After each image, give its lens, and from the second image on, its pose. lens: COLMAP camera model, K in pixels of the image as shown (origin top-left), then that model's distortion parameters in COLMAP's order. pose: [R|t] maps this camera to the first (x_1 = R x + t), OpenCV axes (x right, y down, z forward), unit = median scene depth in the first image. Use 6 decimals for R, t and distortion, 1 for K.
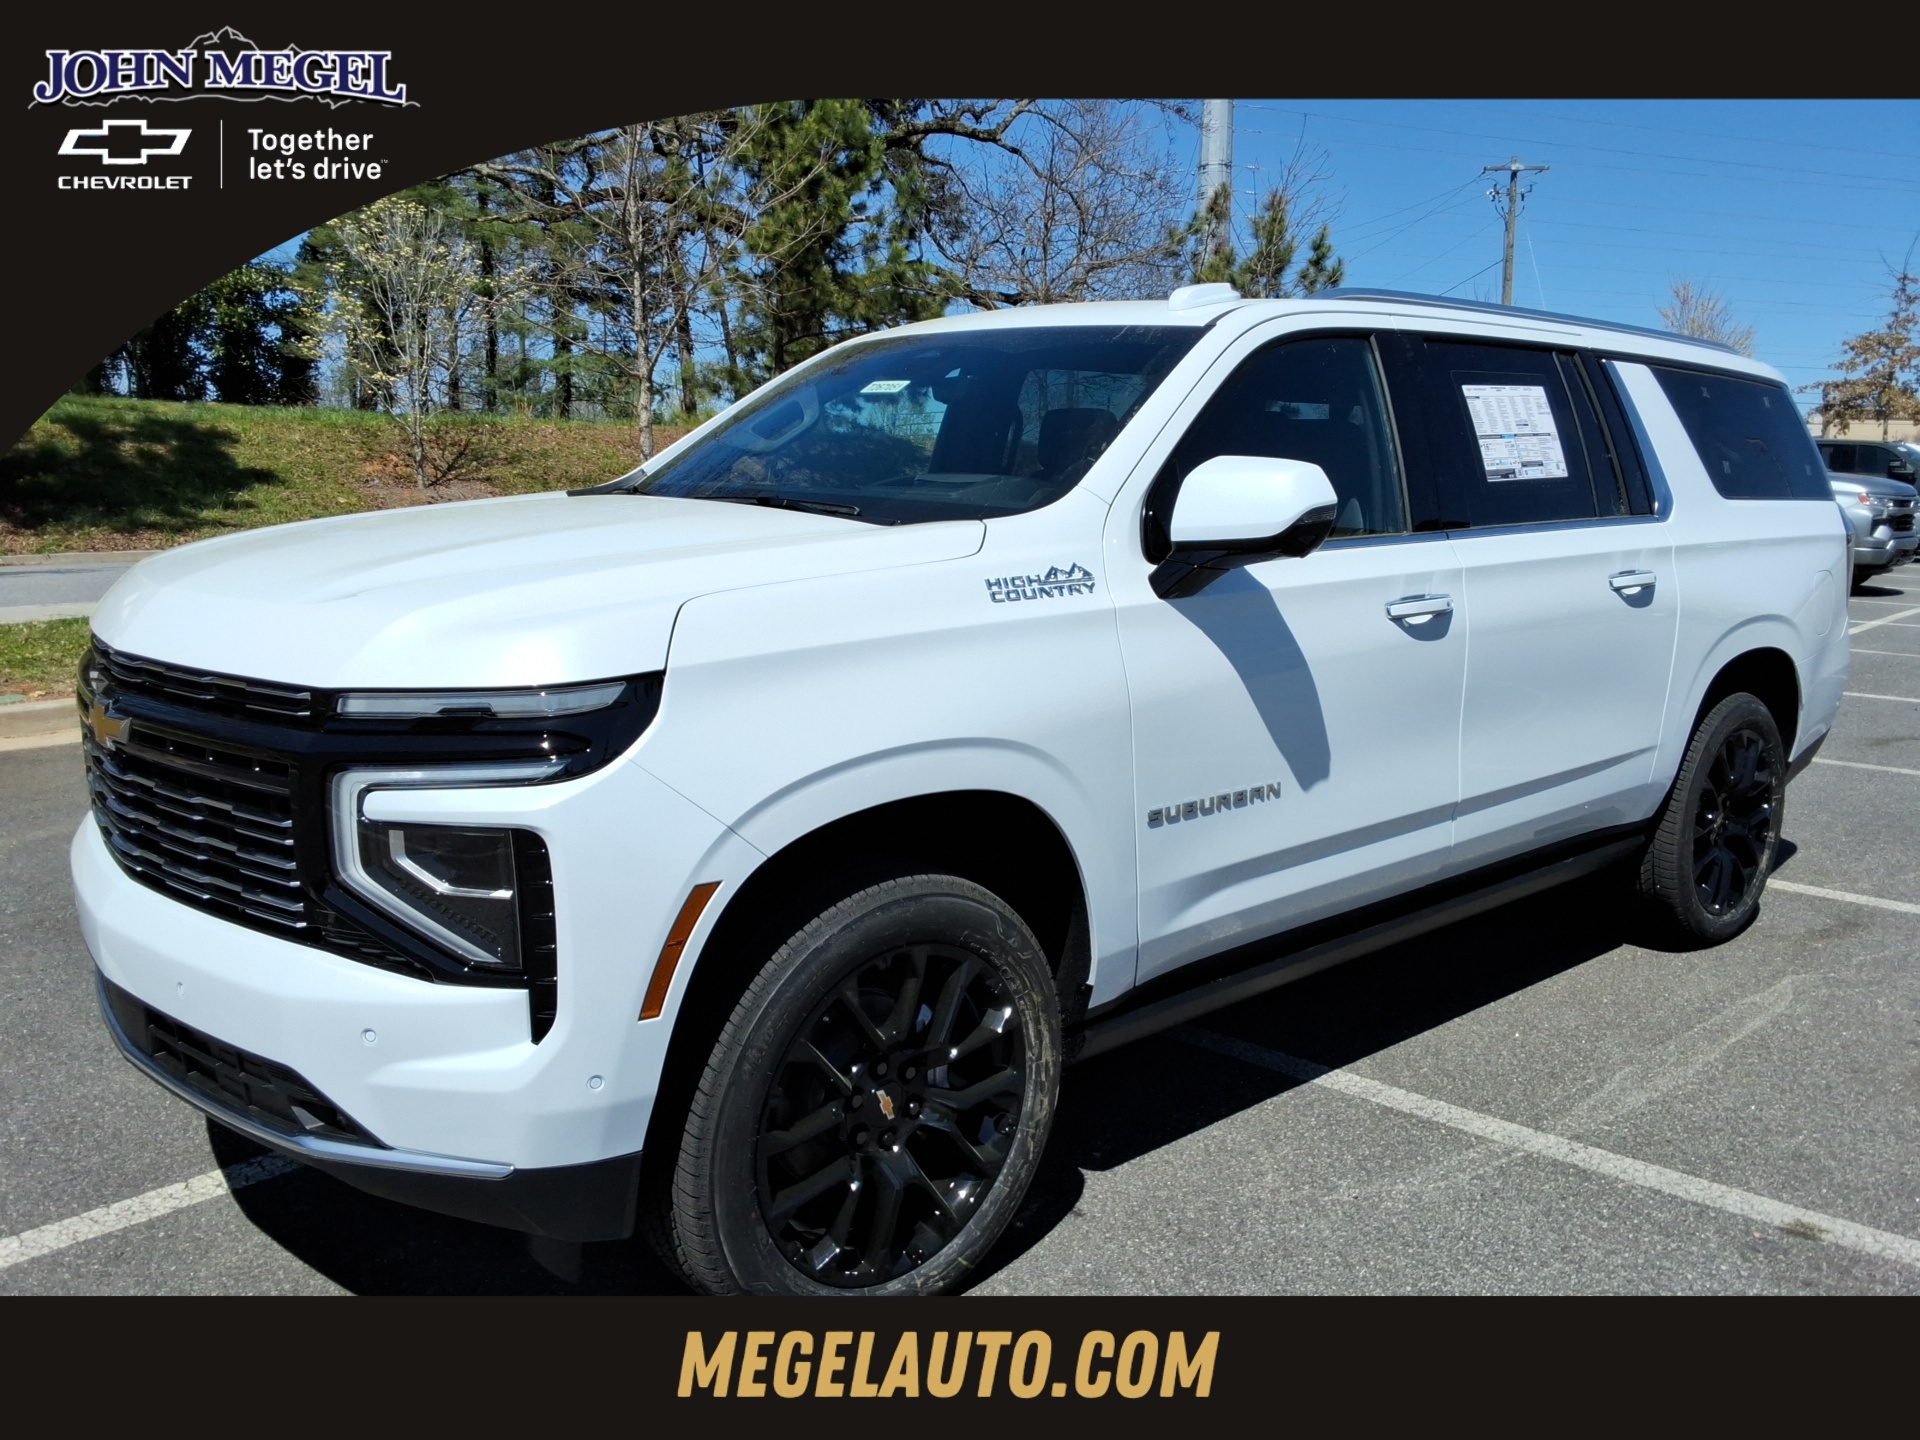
lens RADIAL K [[1540.5, 0, 958.4], [0, 1540.5, 714.3], [0, 0, 1]] dist [0.097737, -0.148555]
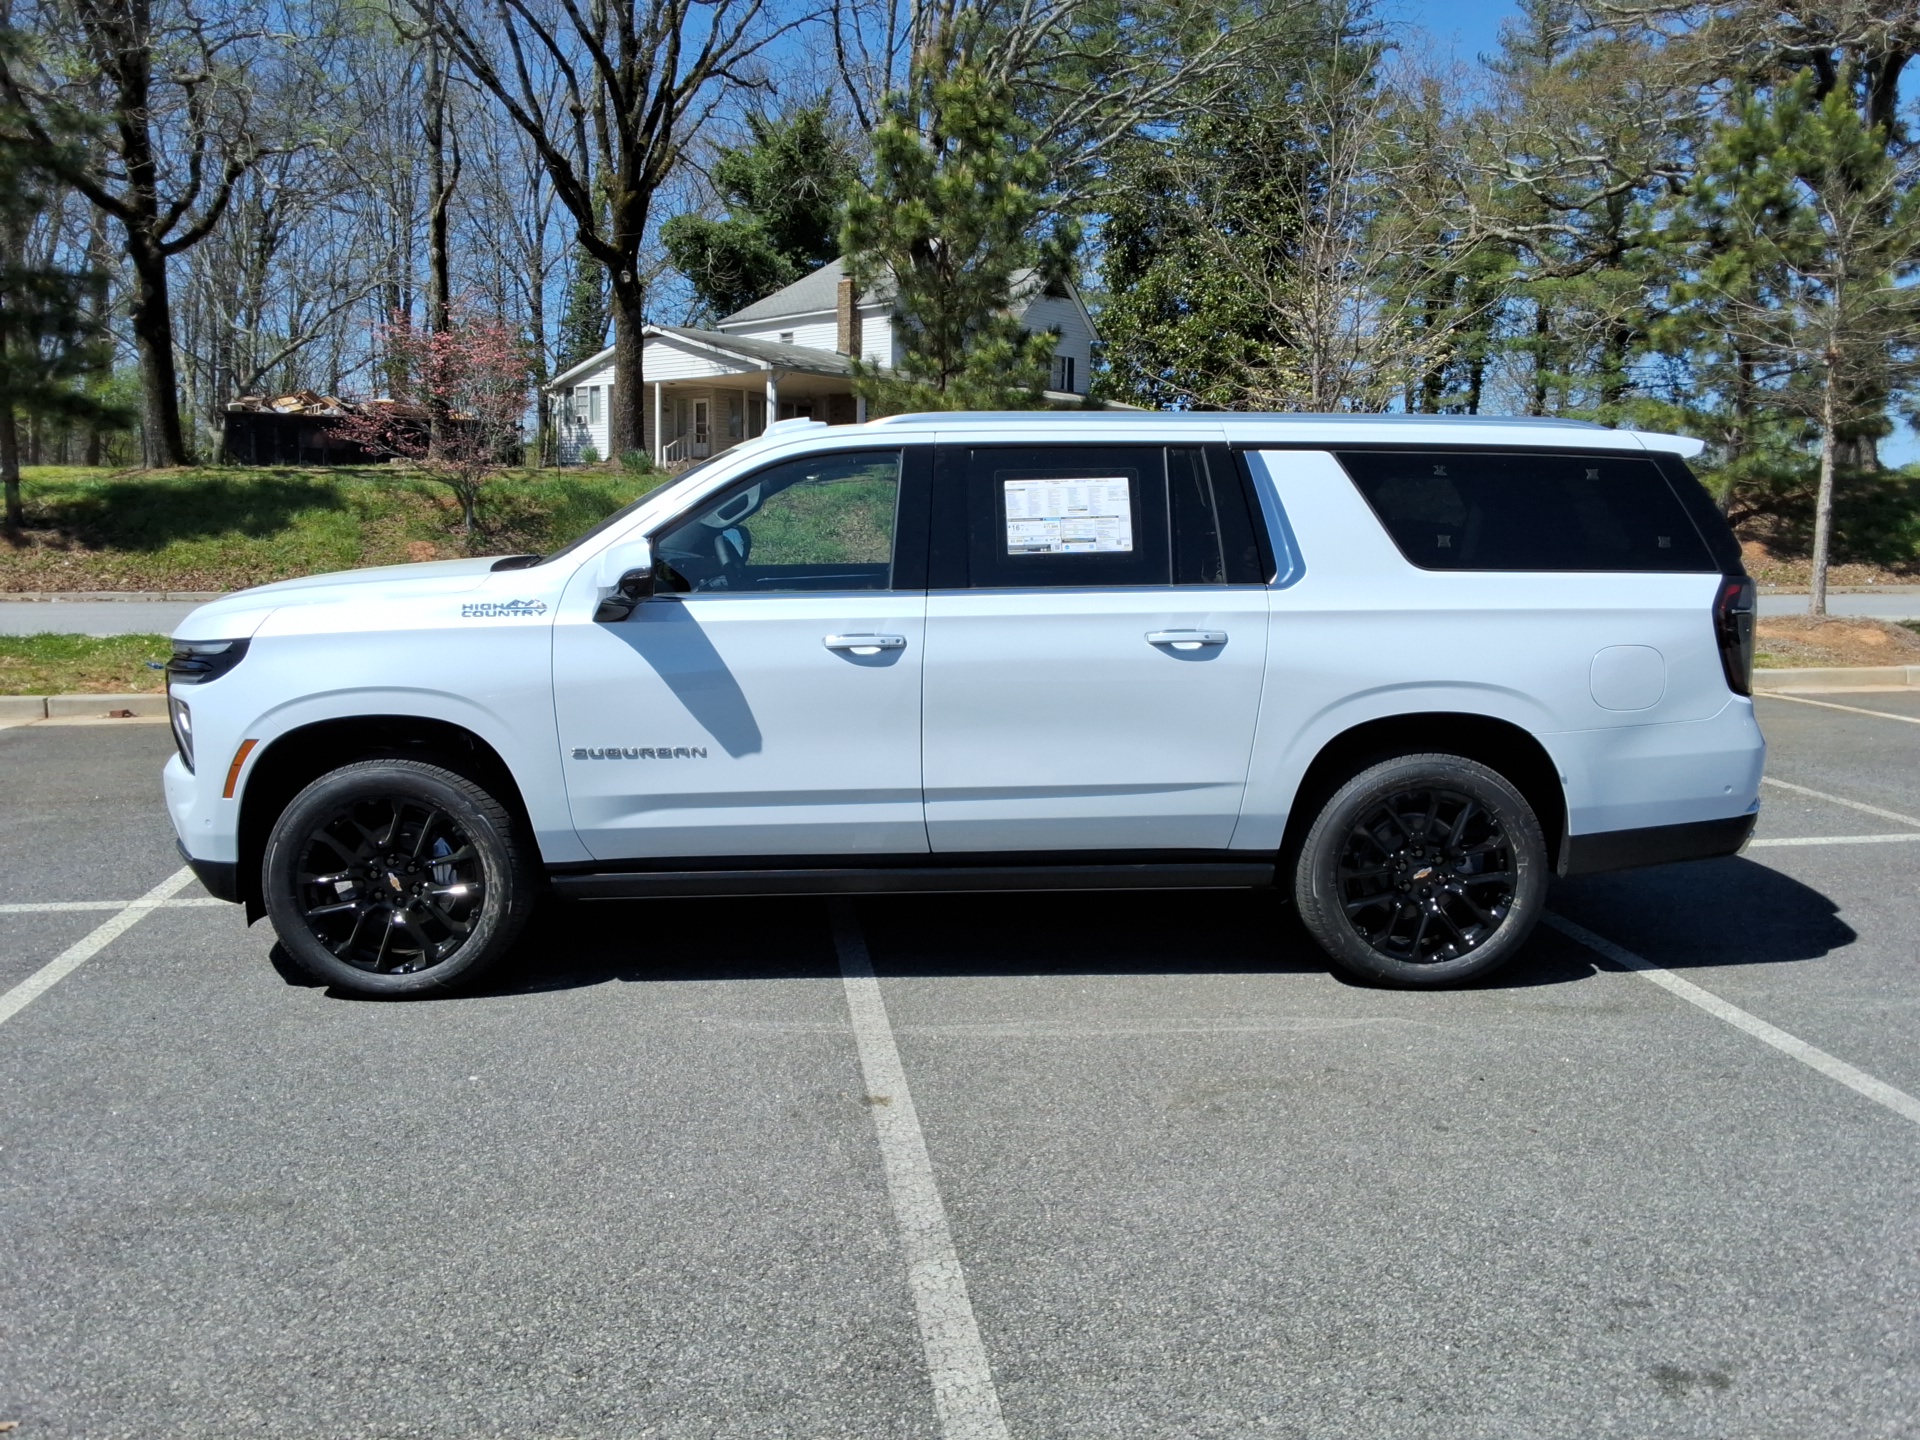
lens RADIAL K [[1540.5, 0, 975.0], [0, 1540.5, 717.0], [0, 0, 1]] dist [0.097737, -0.148555]
pose [[0.765011, 0.078579, -0.639205, 1.564942], [-0.096998, 0.995265, 0.006261, -0.024624], [0.636671, 0.057212, 0.769011, -0.011809]]
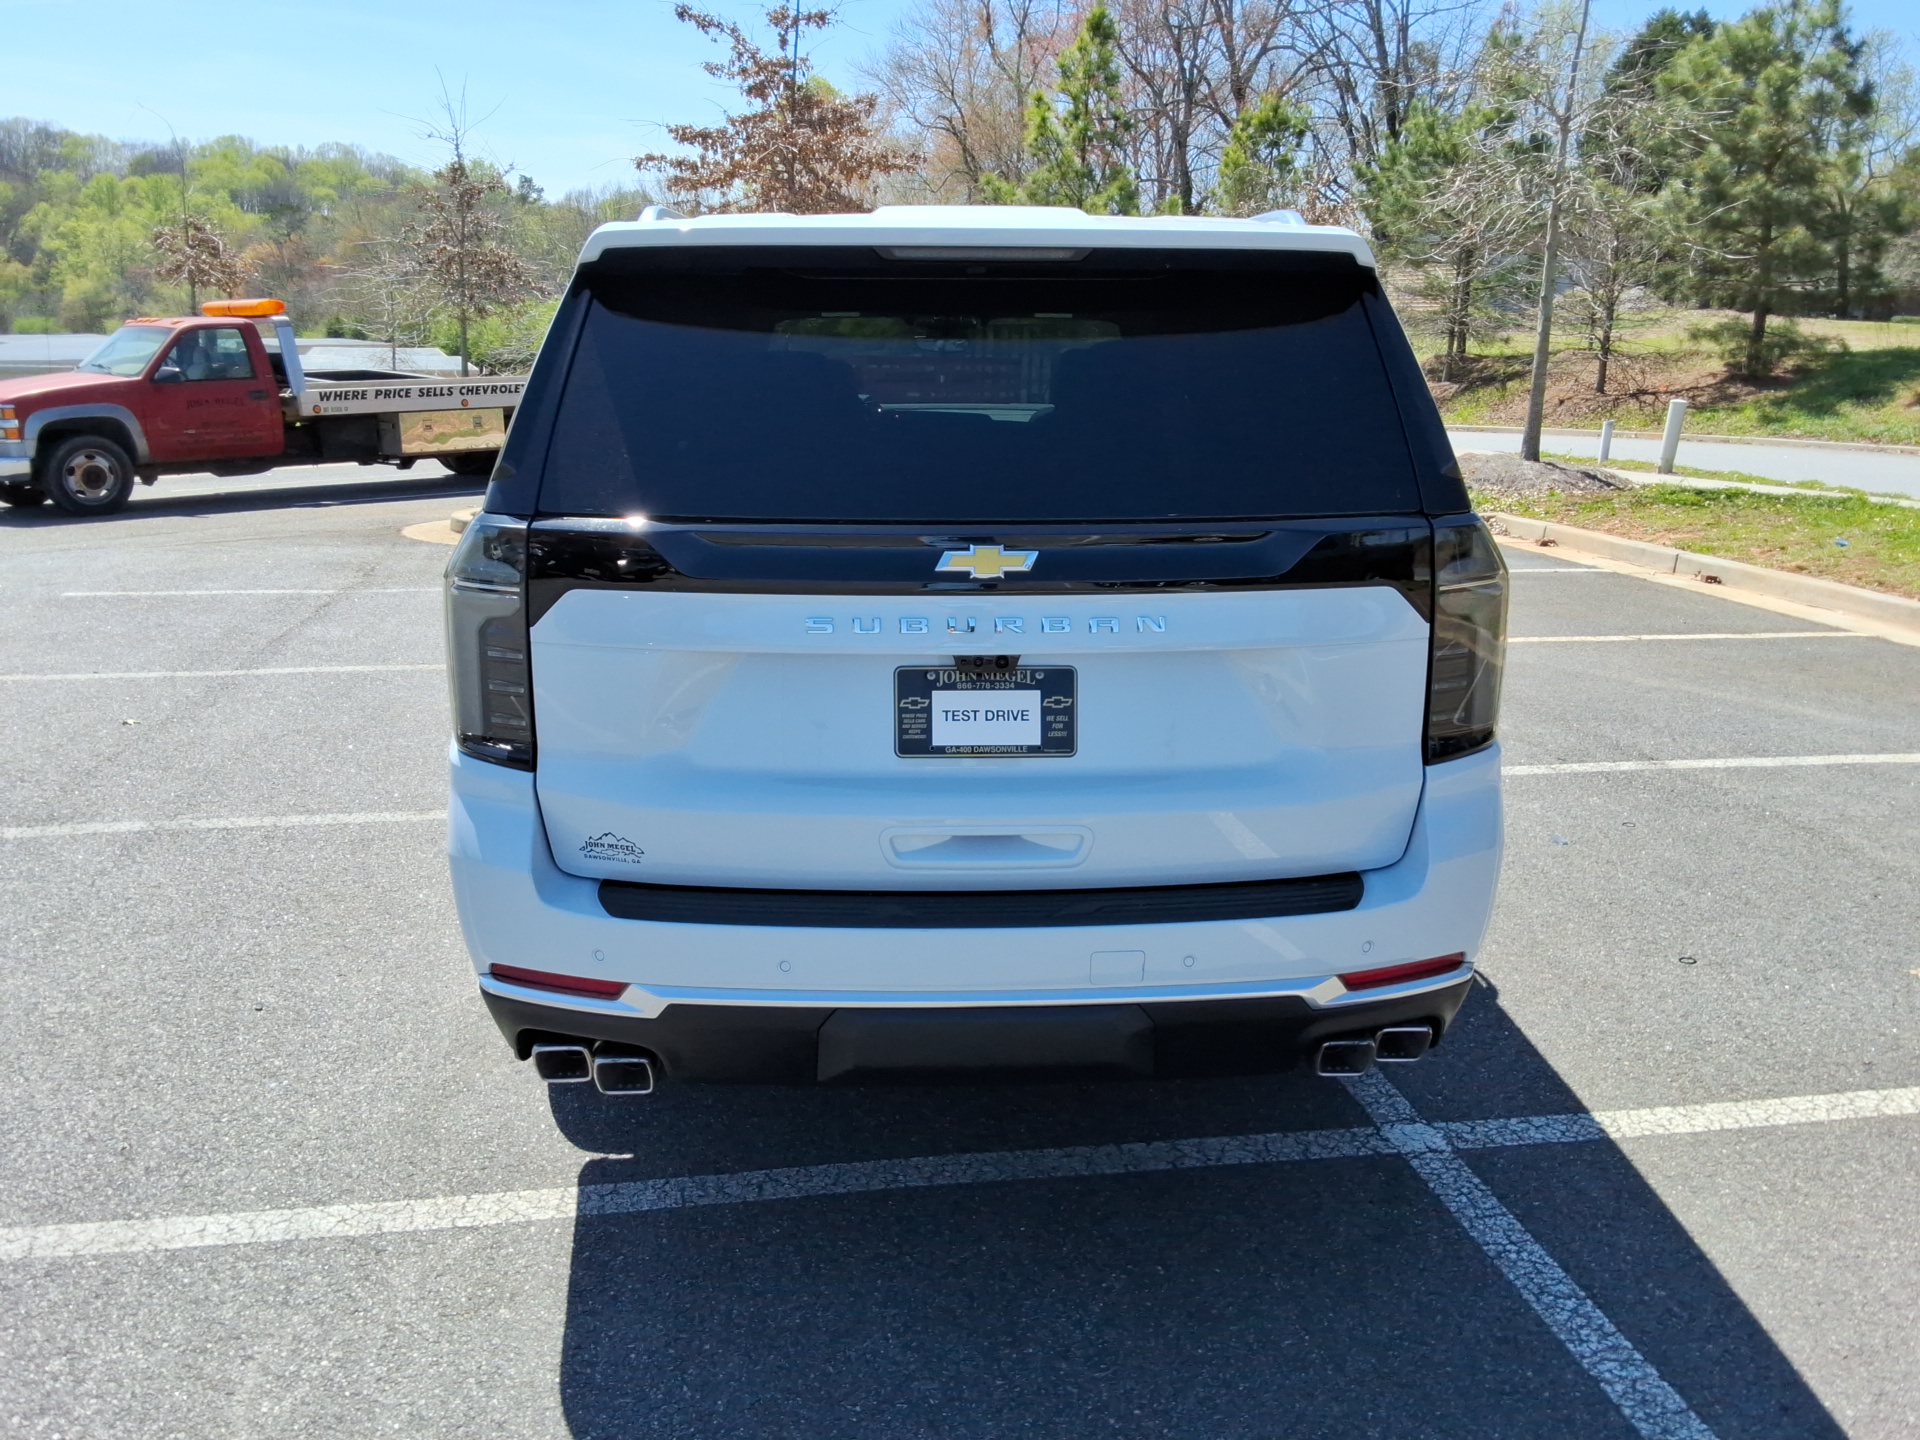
lens RADIAL K [[1540.5, 0, 981.3], [0, 1540.5, 721.0], [0, 0, 1]] dist [0.097737, -0.148555]
pose [[-0.642257, 0.160275, -0.749545, 1.574663], [-0.141732, 0.936197, 0.321632, -0.473105], [0.753272, 0.312804, -0.578563, 2.682248]]
